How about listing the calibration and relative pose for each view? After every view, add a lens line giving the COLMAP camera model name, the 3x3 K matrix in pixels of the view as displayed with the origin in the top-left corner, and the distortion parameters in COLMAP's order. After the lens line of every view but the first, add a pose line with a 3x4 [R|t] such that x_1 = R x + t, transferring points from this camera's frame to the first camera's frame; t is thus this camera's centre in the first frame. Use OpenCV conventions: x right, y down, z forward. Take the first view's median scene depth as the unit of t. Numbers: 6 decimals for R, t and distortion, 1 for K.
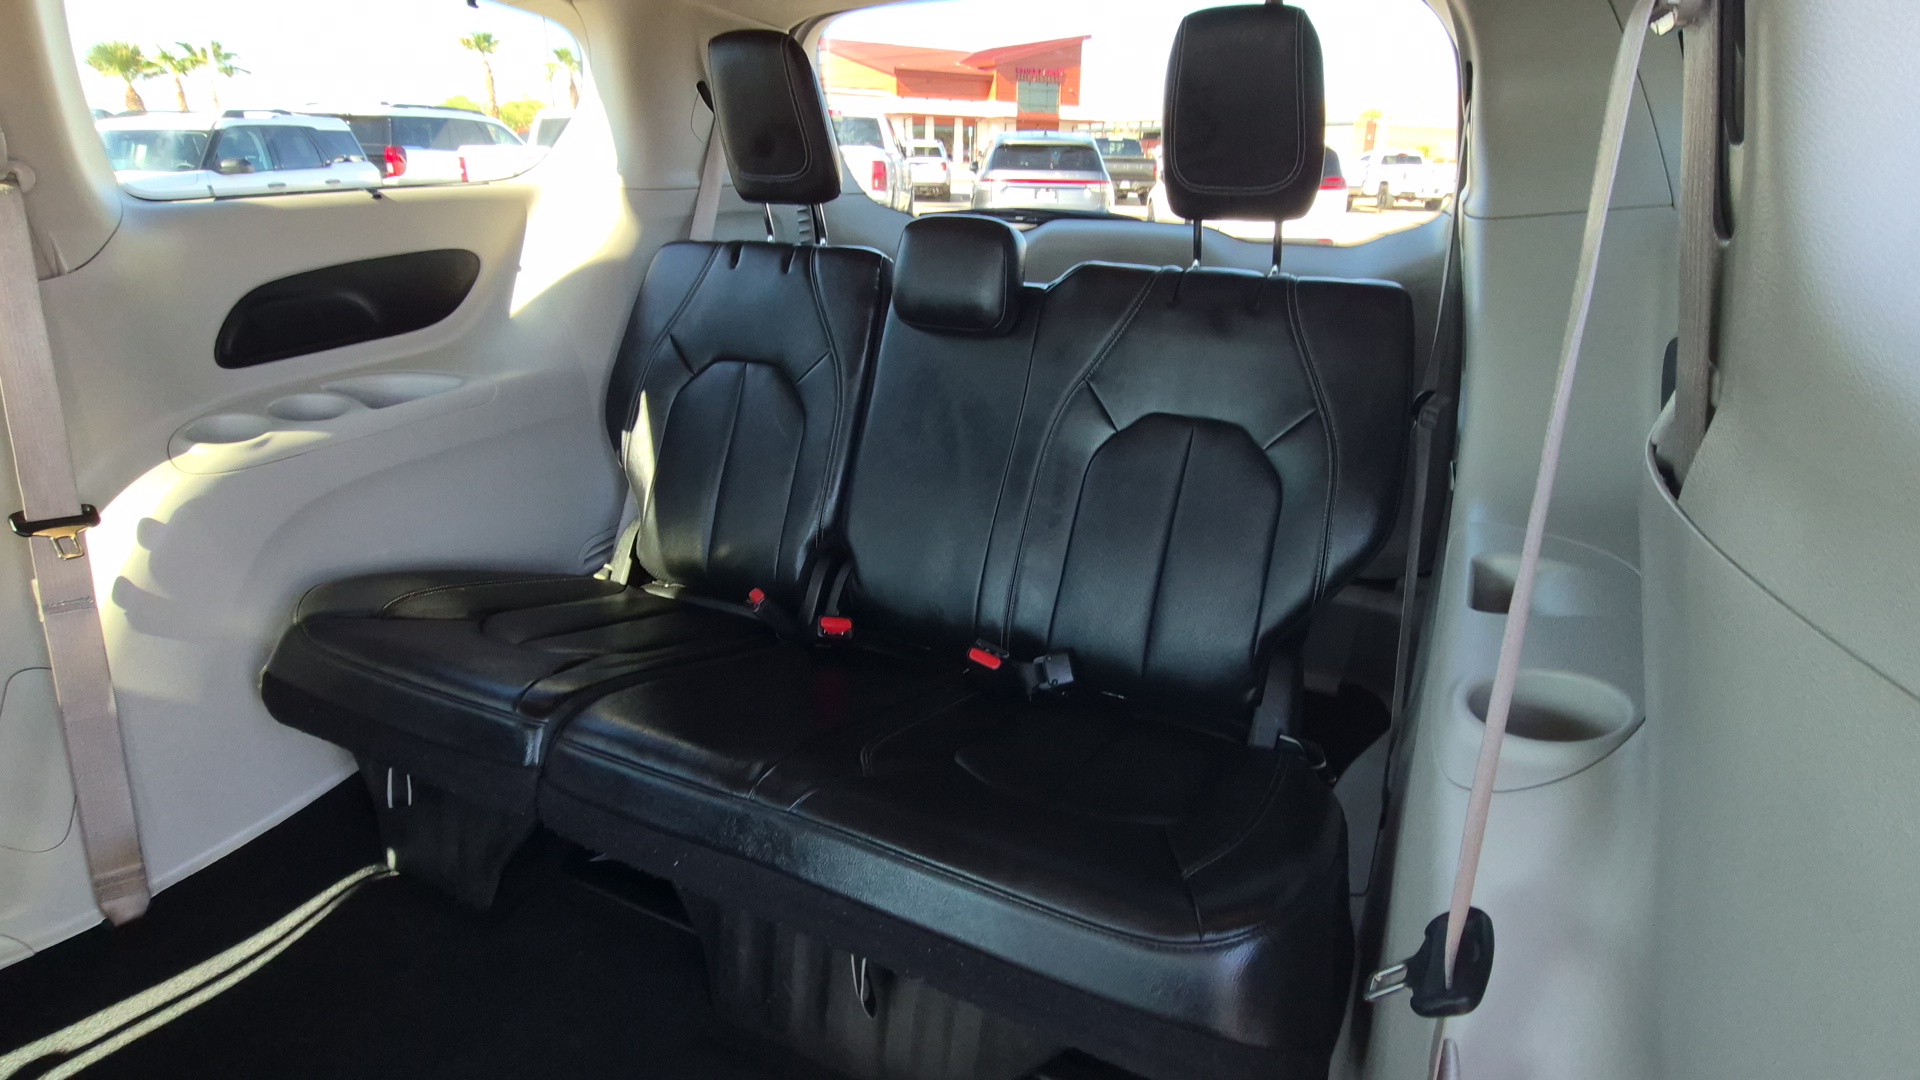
lens RADIAL K [[1036.5, 0, 960.0], [0, 1036.5, 540.0], [0, 0, 1]] dist [-0.000766, -0.001515]
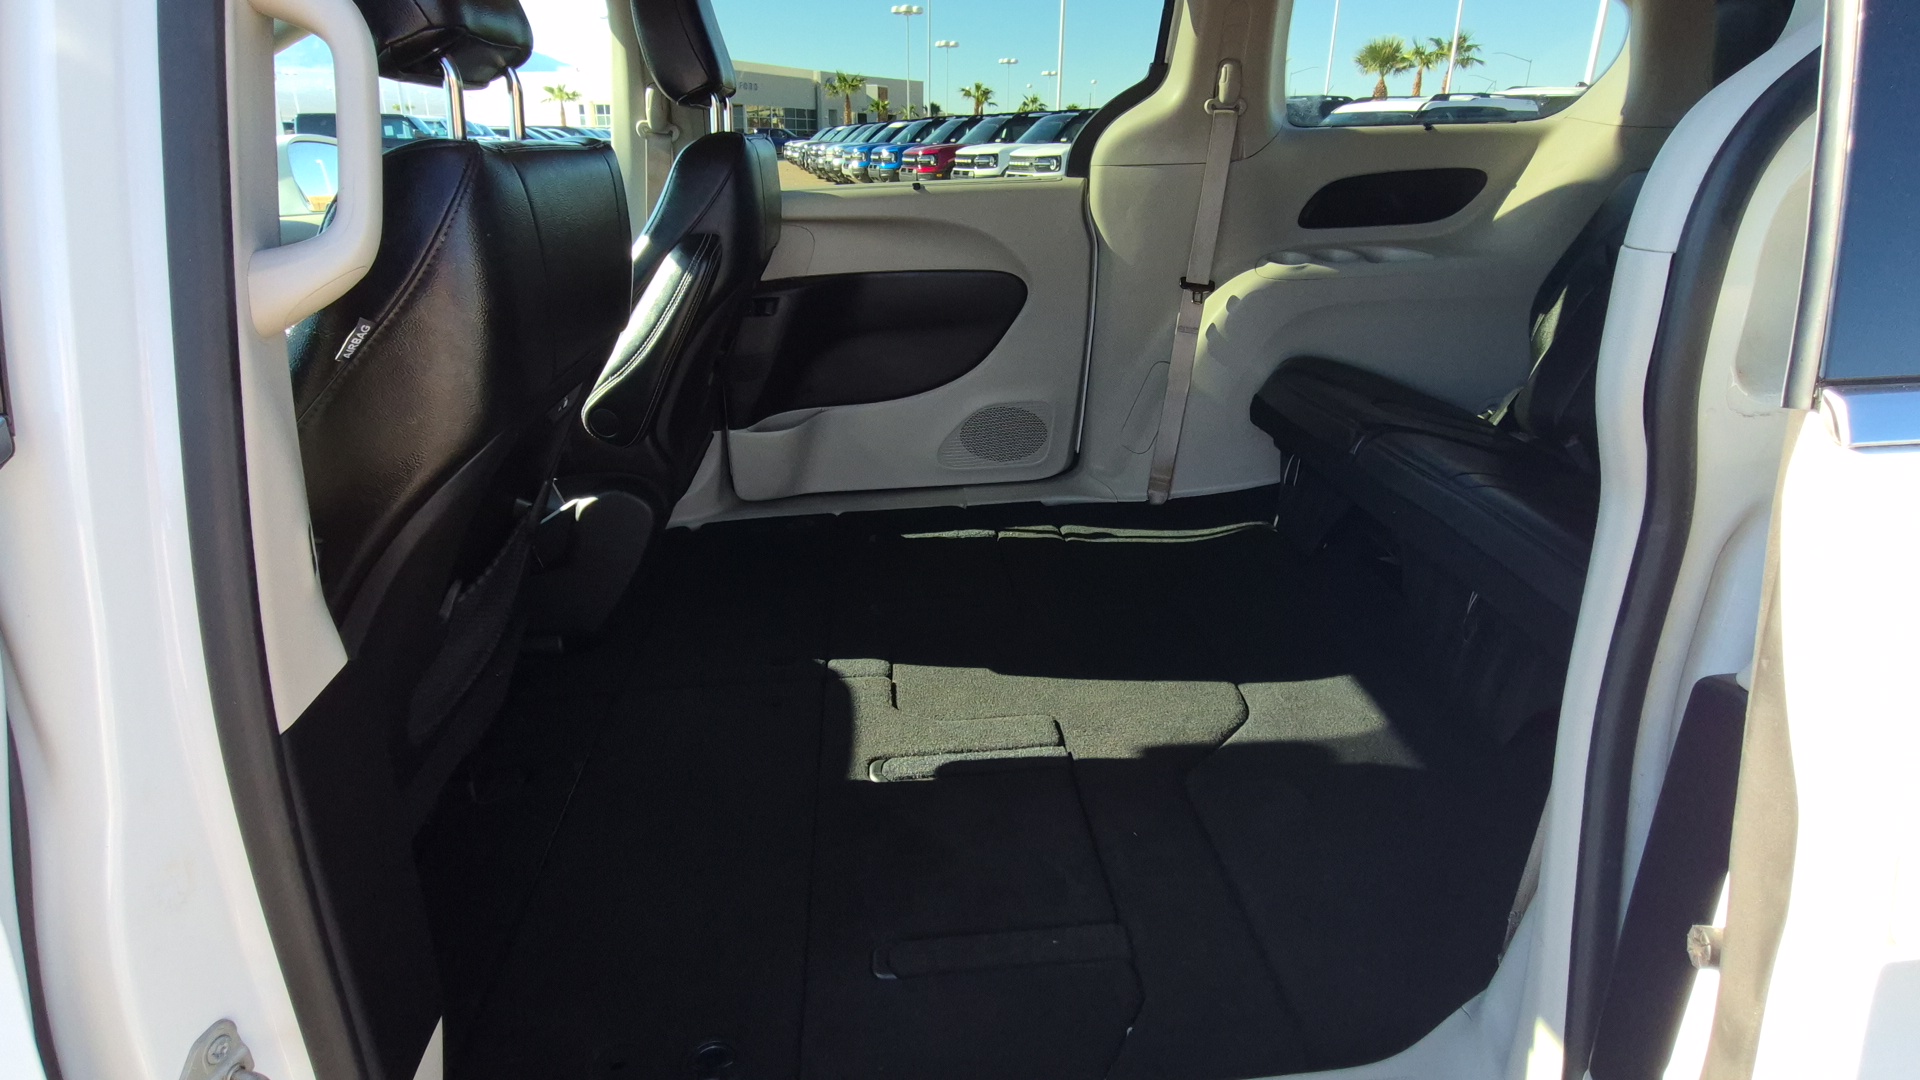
lens RADIAL K [[1036.5, 0, 960.0], [0, 1036.5, 540.0], [0, 0, 1]] dist [-0.000766, -0.001515]
pose [[0.547729, 0.305463, -0.778900, 0.378394], [-0.296173, 0.941476, 0.160949, 0.169665], [0.782480, 0.142532, 0.606143, -0.322423]]
